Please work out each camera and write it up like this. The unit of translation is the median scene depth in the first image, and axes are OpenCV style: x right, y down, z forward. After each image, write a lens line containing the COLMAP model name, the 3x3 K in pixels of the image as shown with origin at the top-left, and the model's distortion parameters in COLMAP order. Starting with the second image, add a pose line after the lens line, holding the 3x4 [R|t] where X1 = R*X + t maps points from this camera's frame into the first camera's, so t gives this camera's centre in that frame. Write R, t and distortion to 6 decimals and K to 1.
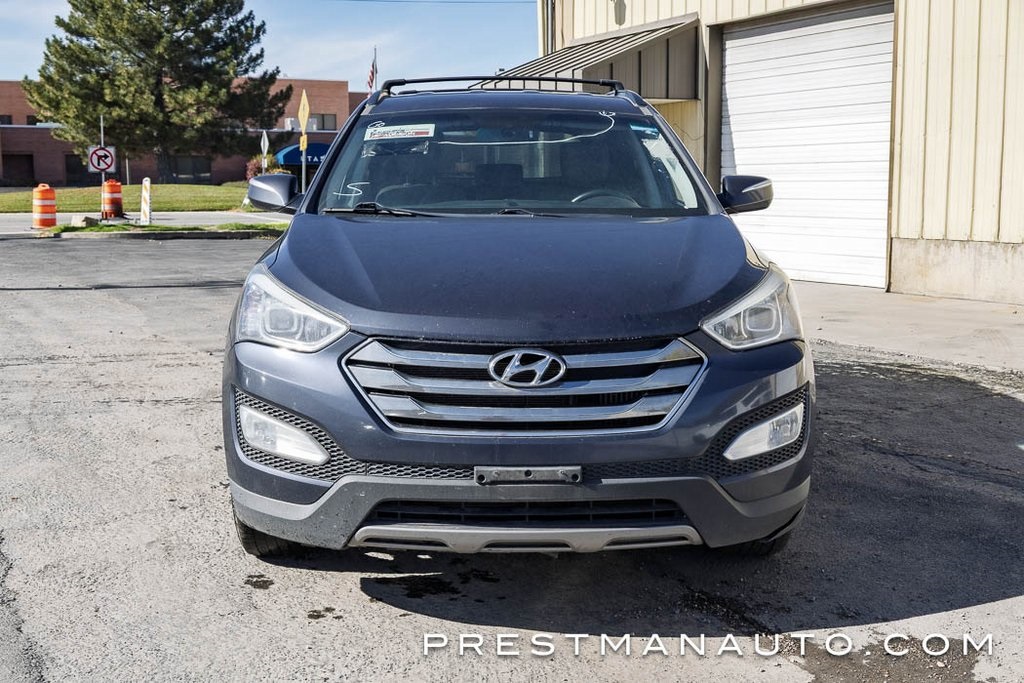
lens RADIAL K [[1283.0, 0, 511.7], [0, 1283.0, 342.4], [0, 0, 1]] dist [0.028695, 0.000000]
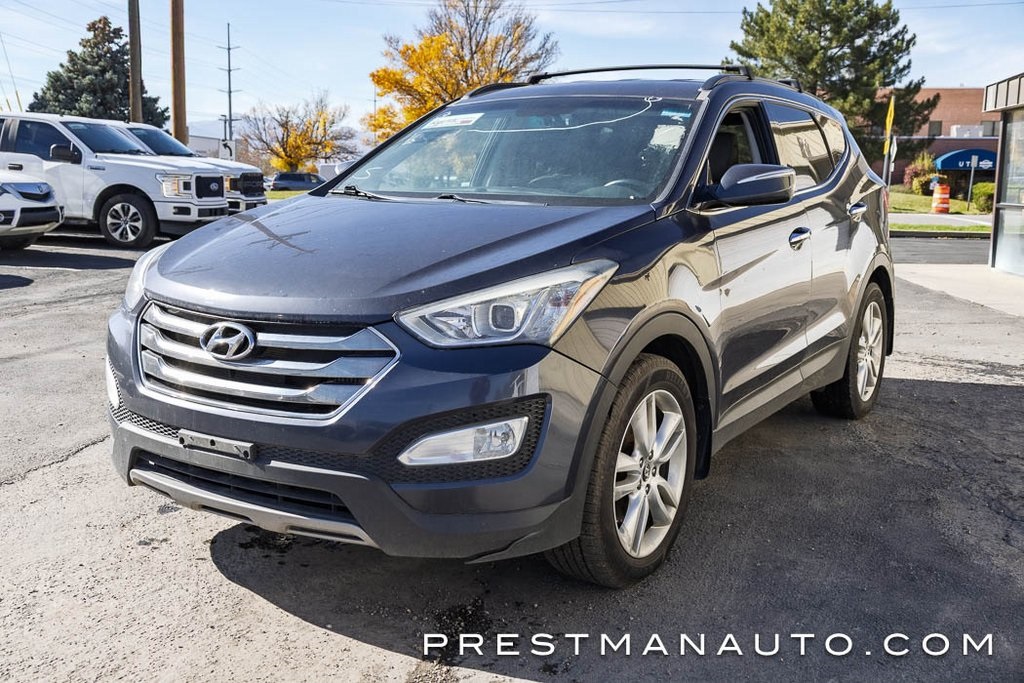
lens RADIAL K [[1113.8, 0, 511.7], [0, 1113.8, 340.8], [0, 0, 1]] dist [0.022682, 0.000000]
pose [[0.808782, 0.100621, -0.579436, 0.102343], [-0.093155, 0.994735, 0.042711, -0.005653], [0.580683, 0.019433, 0.813898, 0.058796]]
